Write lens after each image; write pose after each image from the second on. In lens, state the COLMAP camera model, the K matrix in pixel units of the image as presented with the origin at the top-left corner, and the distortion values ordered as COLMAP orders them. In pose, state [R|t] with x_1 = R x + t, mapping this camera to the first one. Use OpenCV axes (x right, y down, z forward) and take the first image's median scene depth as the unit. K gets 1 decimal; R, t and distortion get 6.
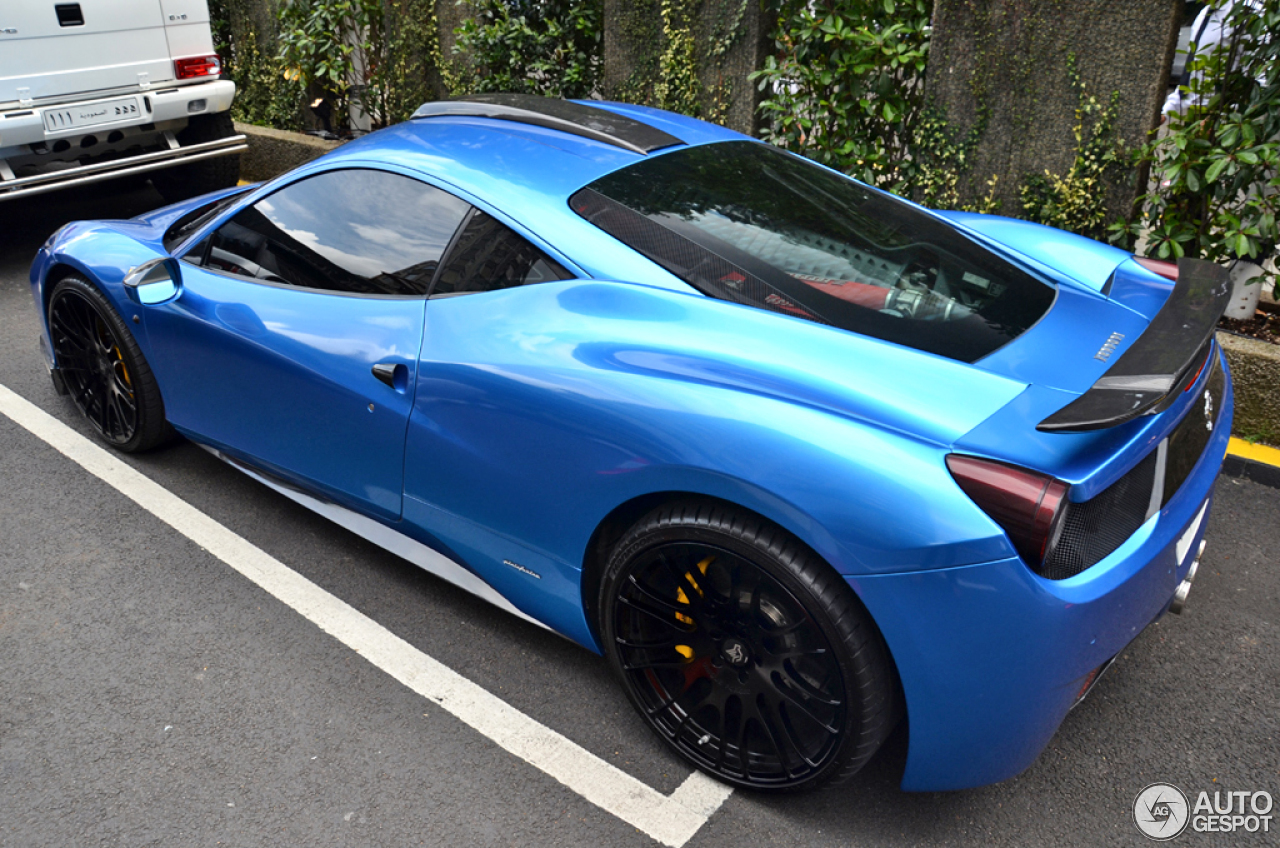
lens RADIAL K [[1016.5, 0, 656.4], [0, 1016.5, 422.1], [0, 0, 1]] dist [-0.185005, 0.148429]
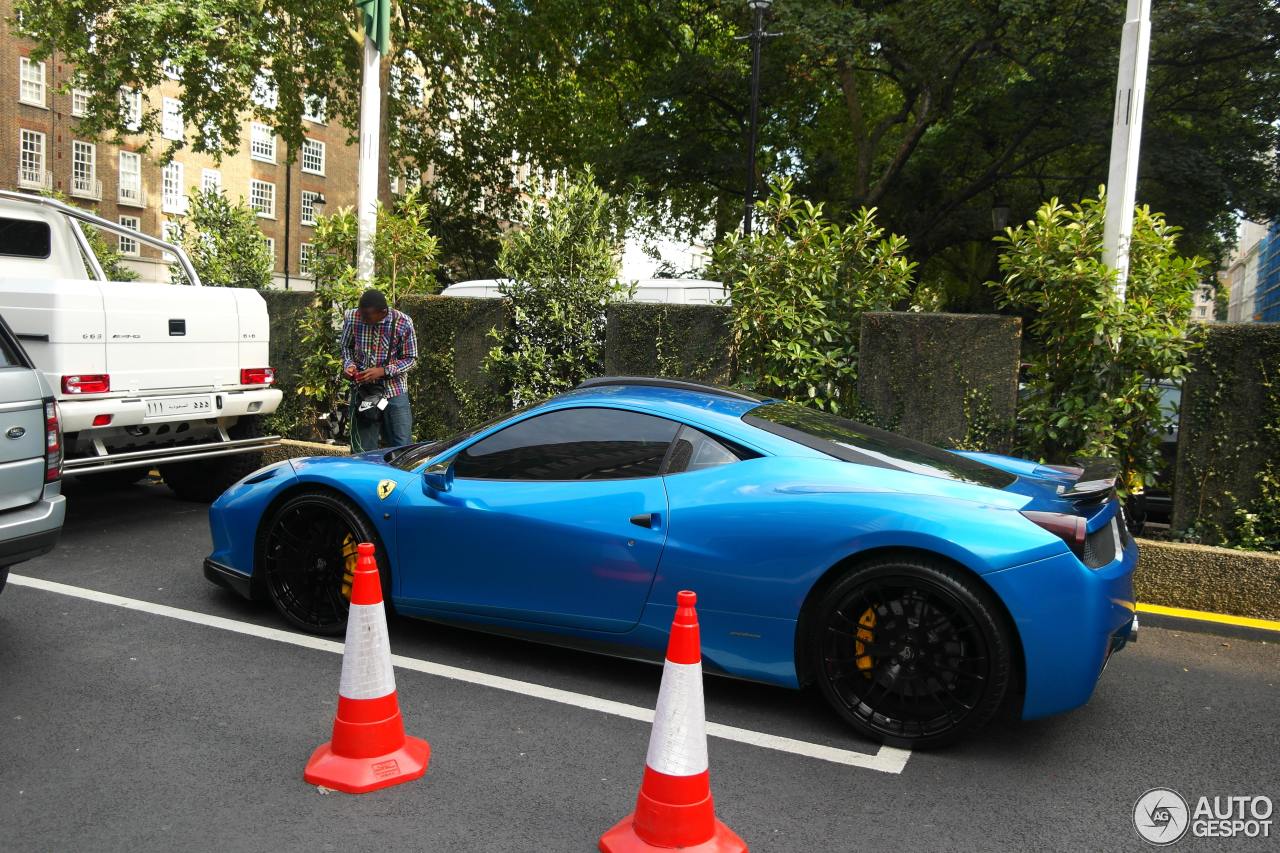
lens RADIAL K [[1107.6, 0, 583.8], [0, 1107.6, 430.5], [0, 0, 1]] dist [-0.004173, -0.001785]
pose [[0.979213, 0.010150, 0.202579, -0.467921], [0.064838, 0.930682, -0.360038, 0.289901], [-0.192191, 0.365688, 0.910678, -0.409015]]
